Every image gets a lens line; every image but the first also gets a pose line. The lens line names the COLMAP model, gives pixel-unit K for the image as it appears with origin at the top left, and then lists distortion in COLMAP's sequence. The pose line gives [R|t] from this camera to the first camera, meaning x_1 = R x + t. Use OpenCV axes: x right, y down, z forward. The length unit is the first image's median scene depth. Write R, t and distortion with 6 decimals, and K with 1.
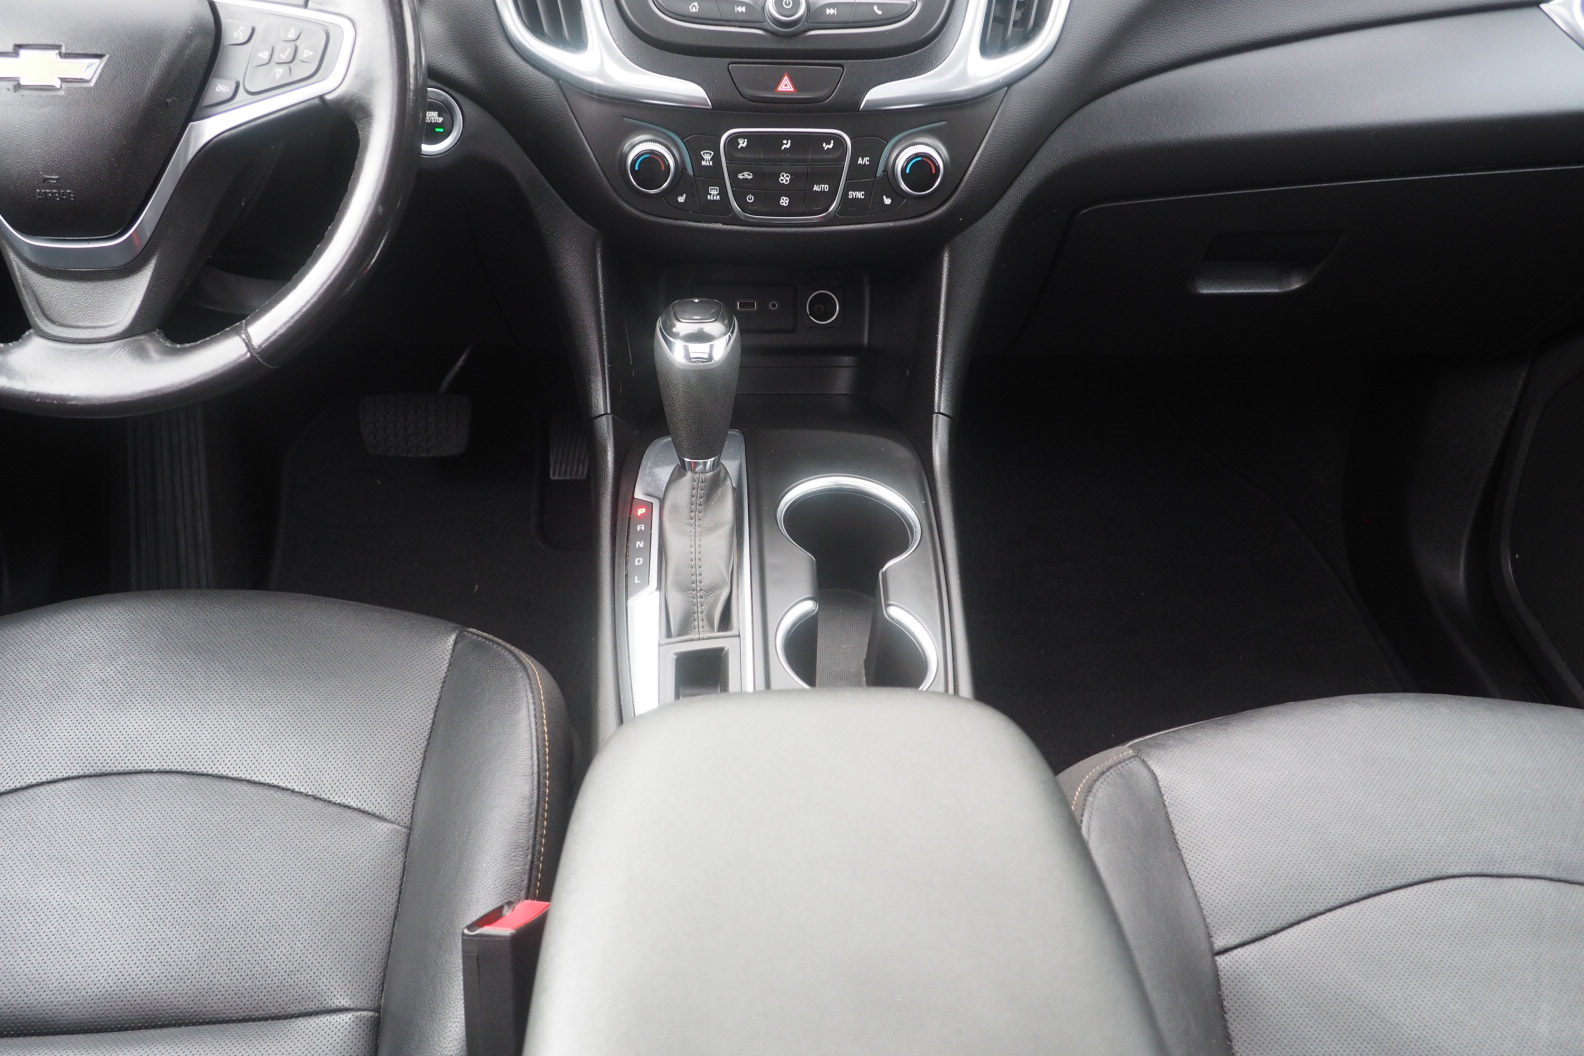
lens RADIAL K [[1349.3, 0, 797.2], [0, 1349.3, 534.9], [0, 0, 1]] dist [-0.022797, 0.006042]
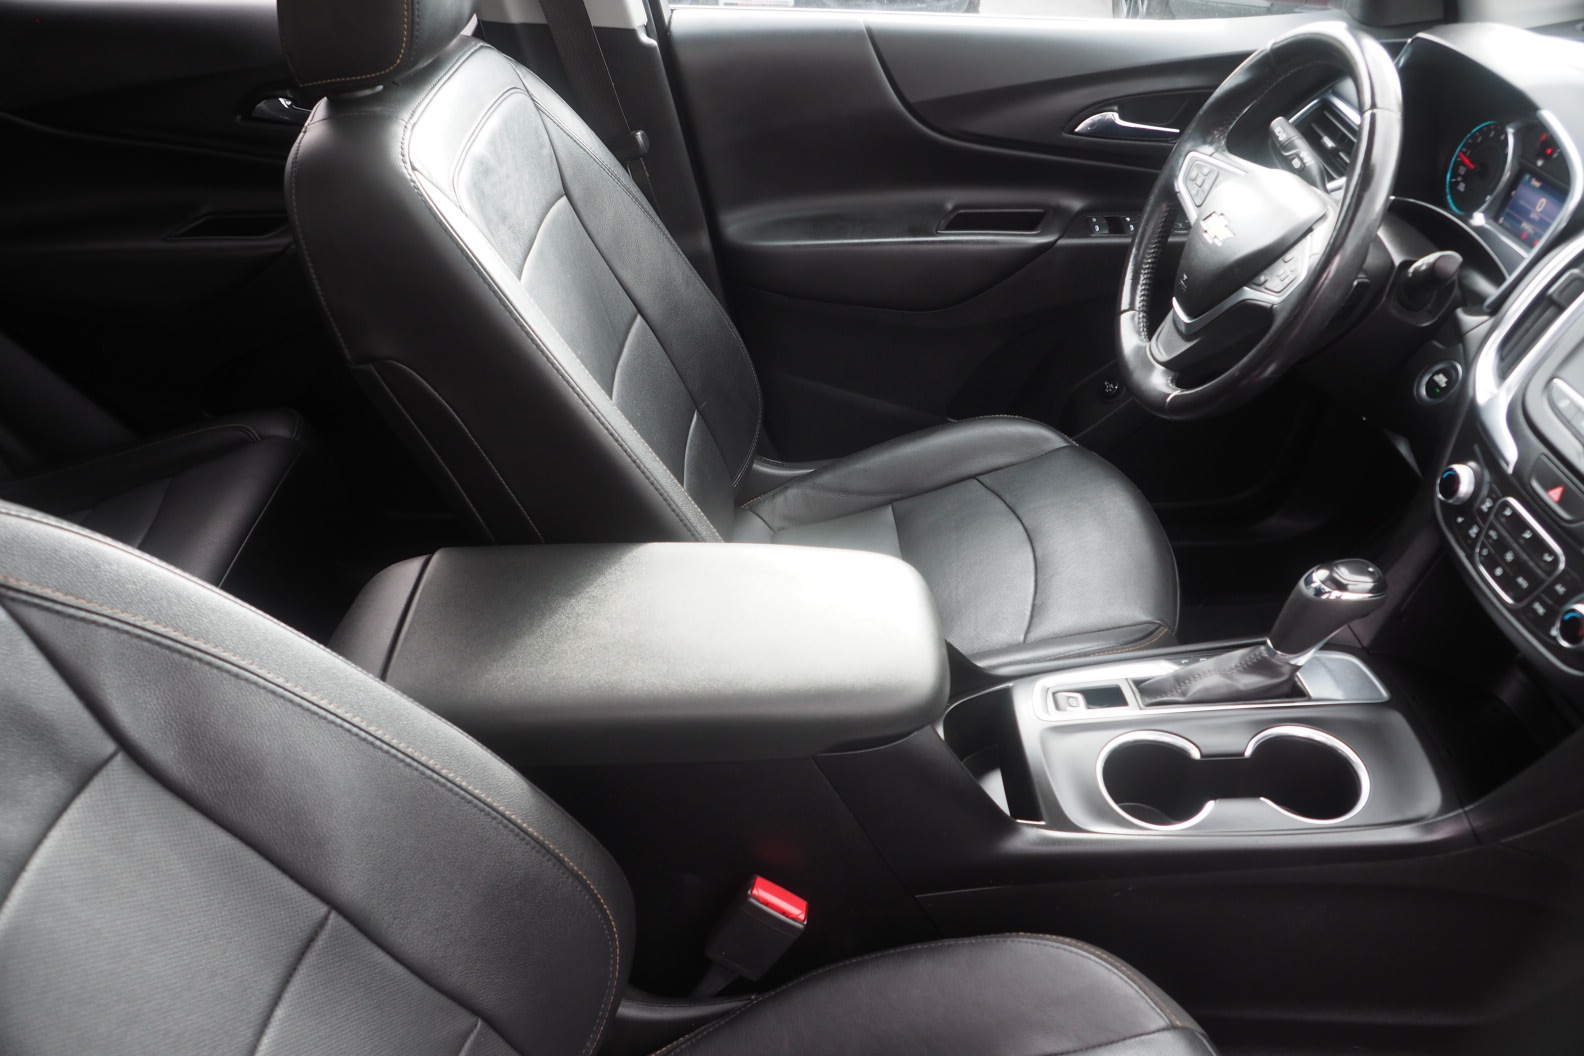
lens RADIAL K [[1124.1, 0, 793.7], [0, 1124.1, 534.1], [0, 0, 1]] dist [-0.027908, 0.003024]
pose [[-0.034620, 0.572223, -0.819367, 0.804332], [-0.575296, 0.658989, 0.484528, -0.397726], [0.817212, 0.488153, 0.306384, 0.205534]]
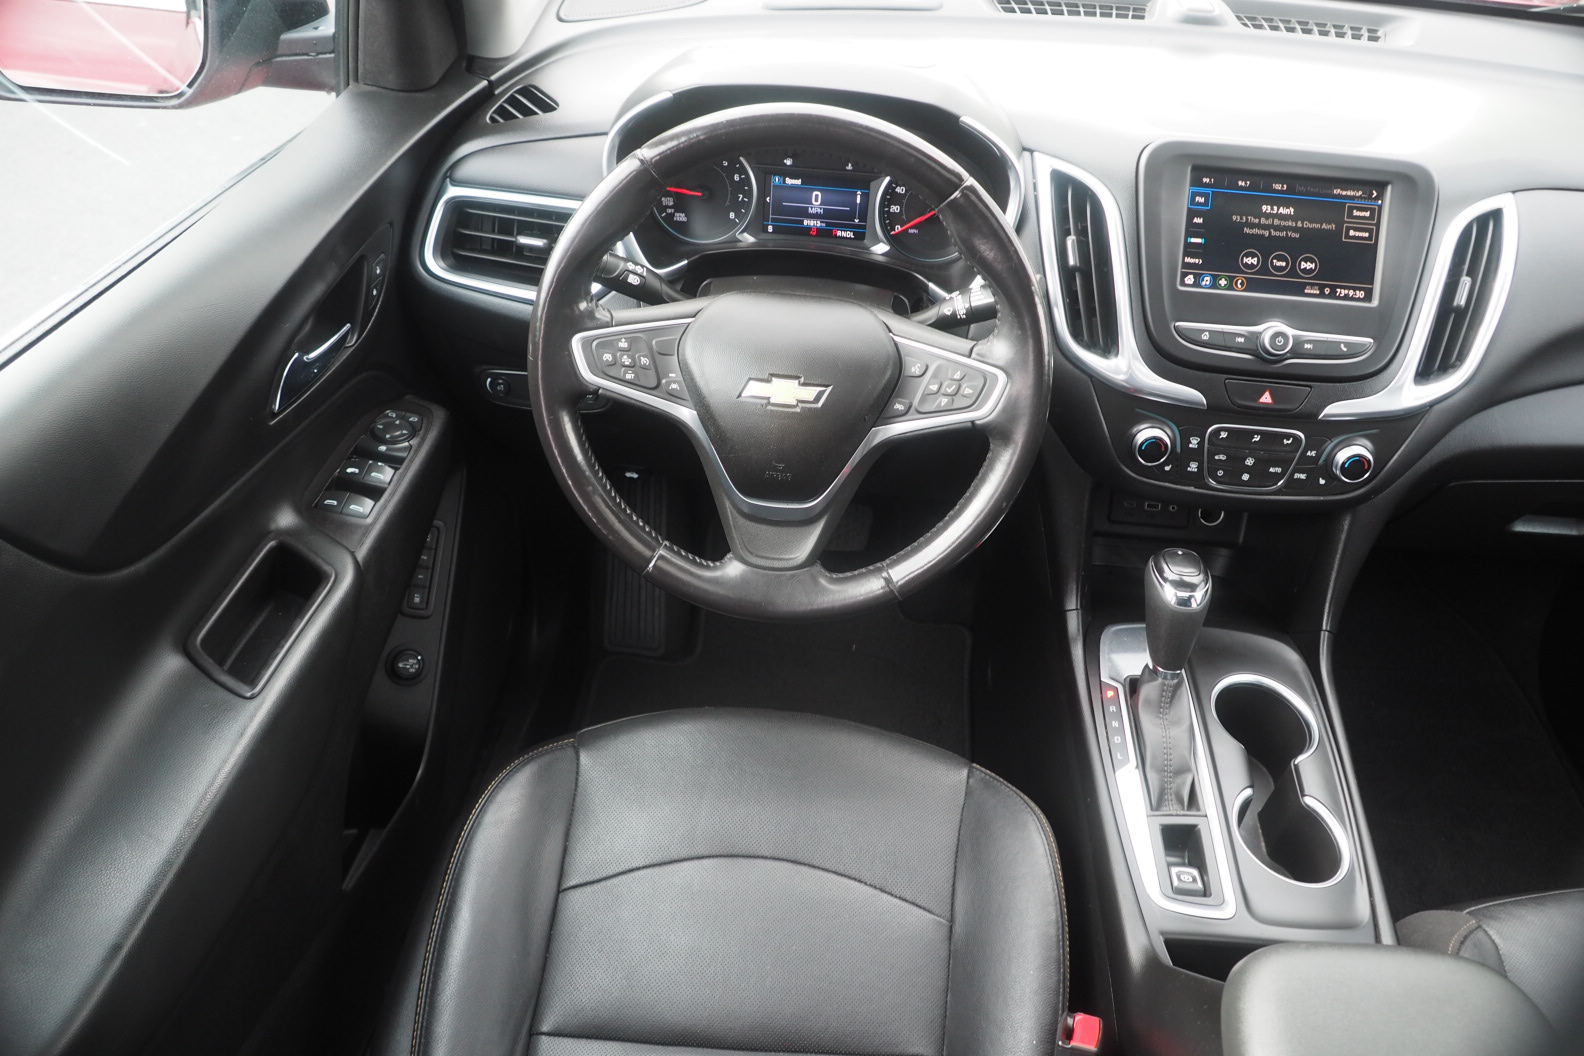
lens RADIAL K [[1126.5, 0, 792.0], [0, 1126.5, 528.0], [0, 0, 1]] dist [-0.028392, 0.000465]
pose [[0.990822, 0.098032, -0.093067, -0.358633], [-0.093285, 0.994170, 0.054066, -0.223728], [0.097824, -0.044888, 0.994191, -0.152517]]
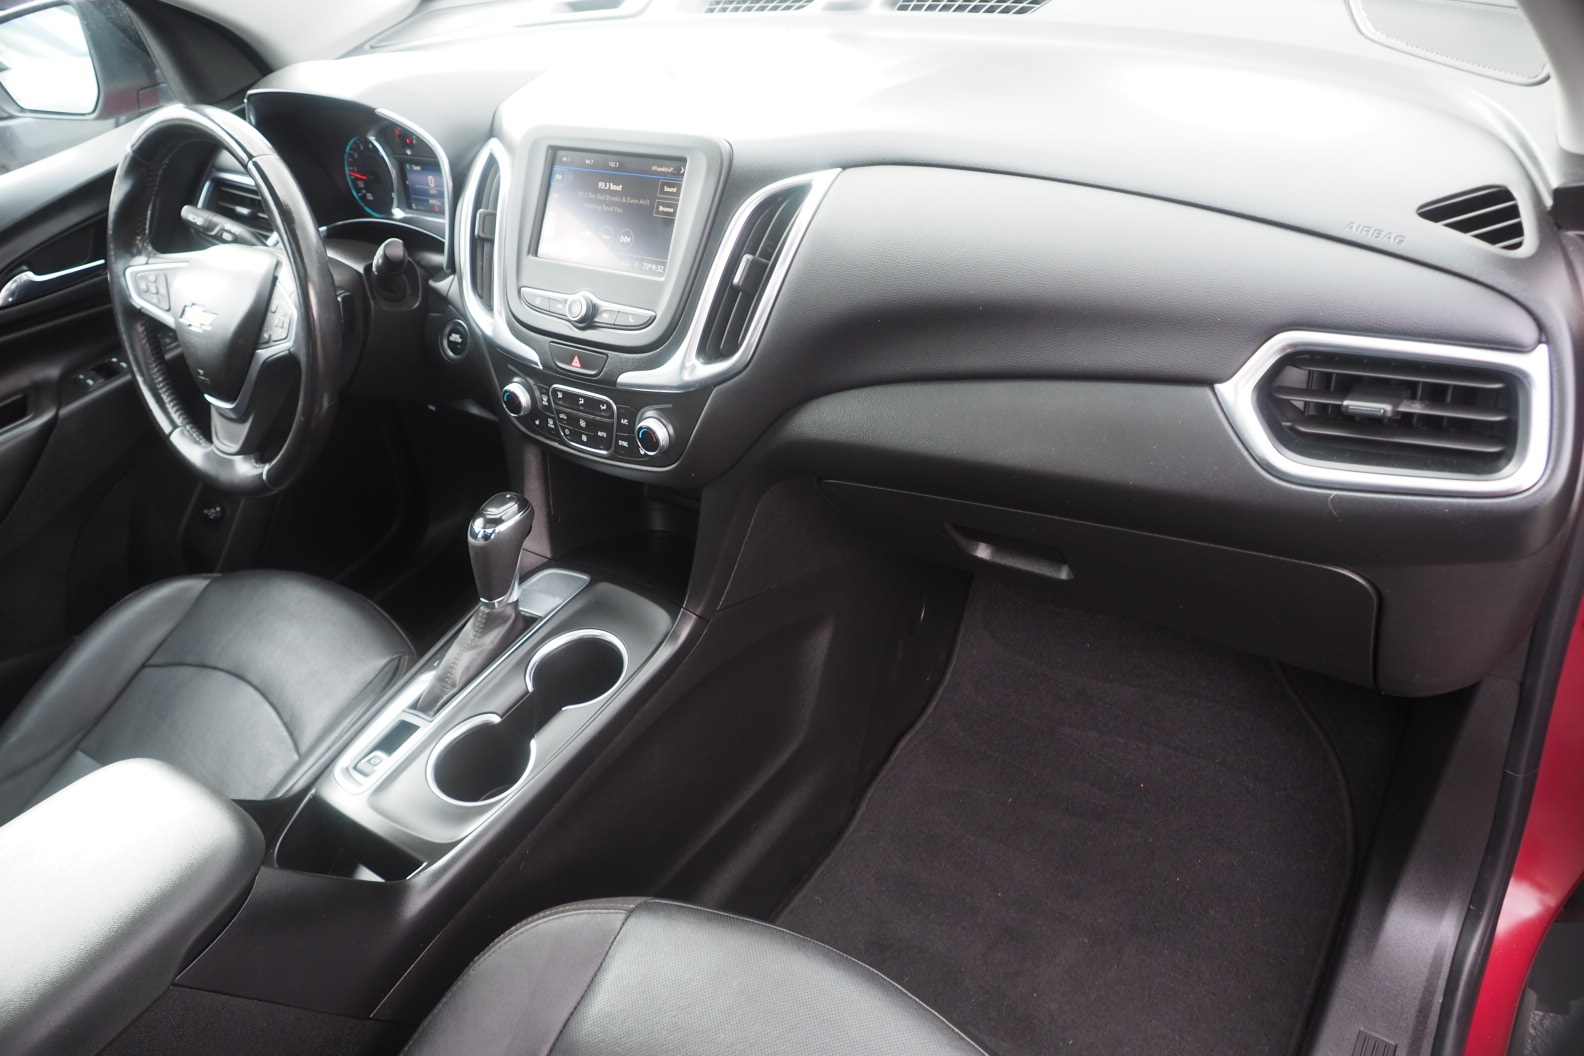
lens RADIAL K [[1124.1, 0, 793.7], [0, 1124.1, 534.1], [0, 0, 1]] dist [-0.027908, 0.003024]
pose [[0.775096, 0.253087, -0.578942, 0.901166], [-0.220167, 0.967031, 0.127978, -0.362762], [0.592244, 0.028268, 0.805263, 0.191897]]
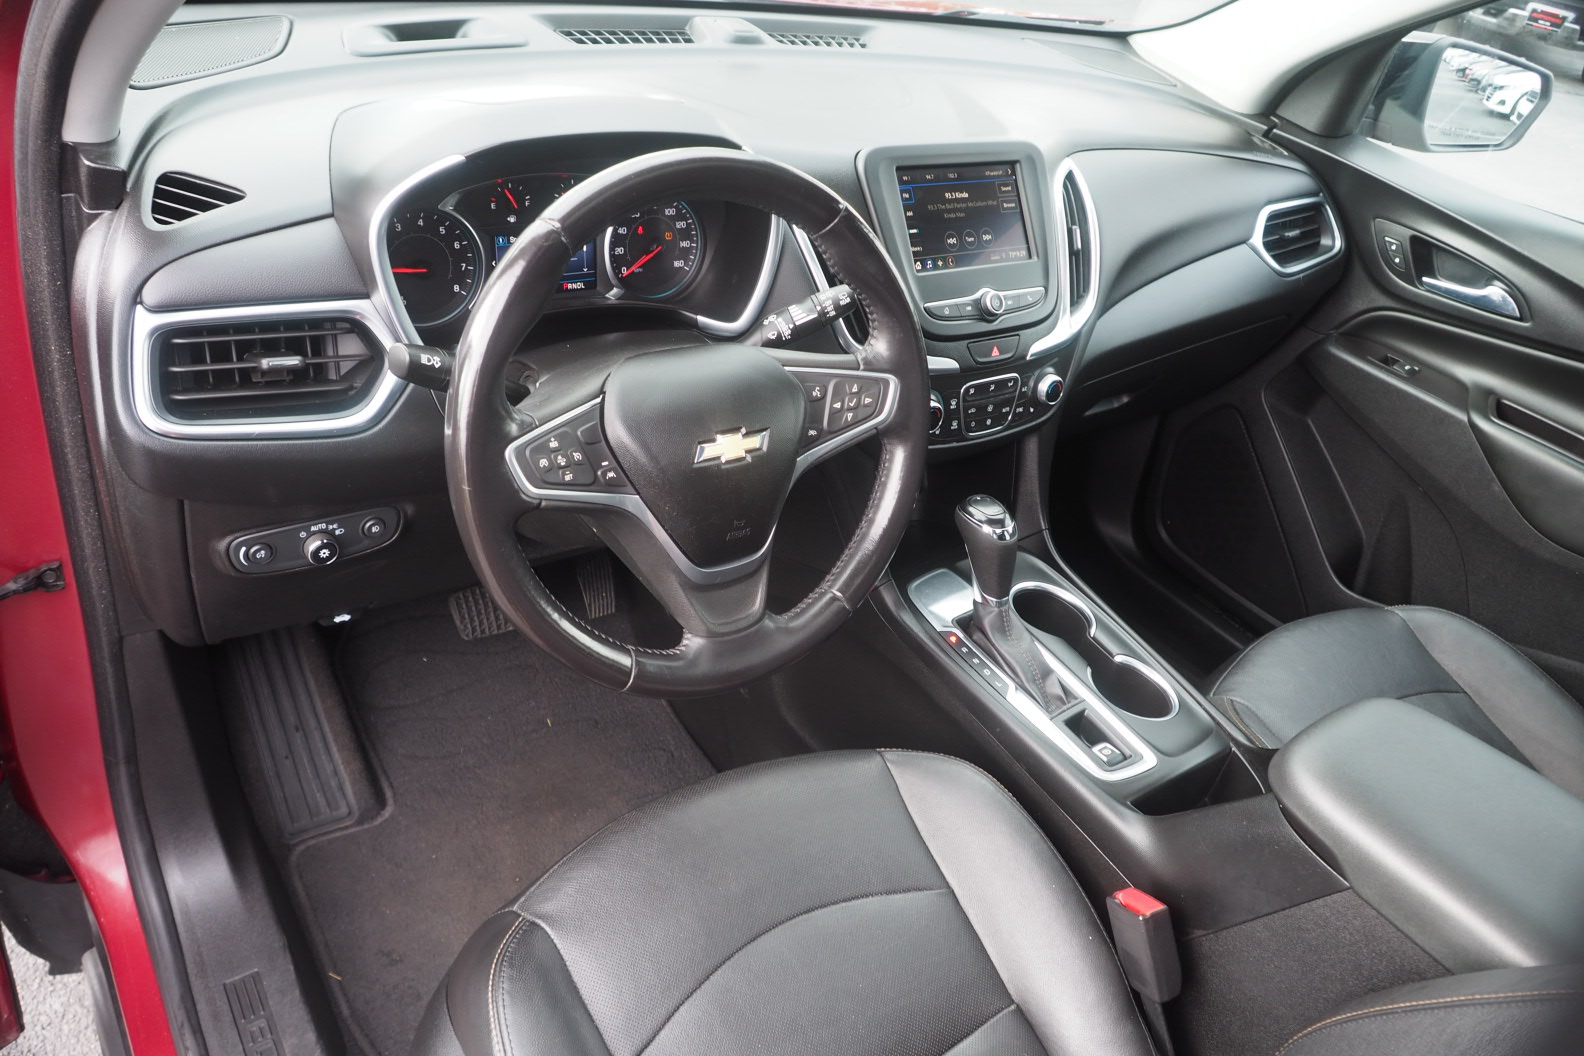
lens RADIAL K [[1124.1, 0, 793.7], [0, 1124.1, 534.1], [0, 0, 1]] dist [-0.027908, 0.003024]
pose [[0.840633, -0.217507, 0.496011, -0.903341], [0.206107, 0.975383, 0.078412, -0.279699], [-0.500856, 0.036315, 0.864769, -0.003793]]
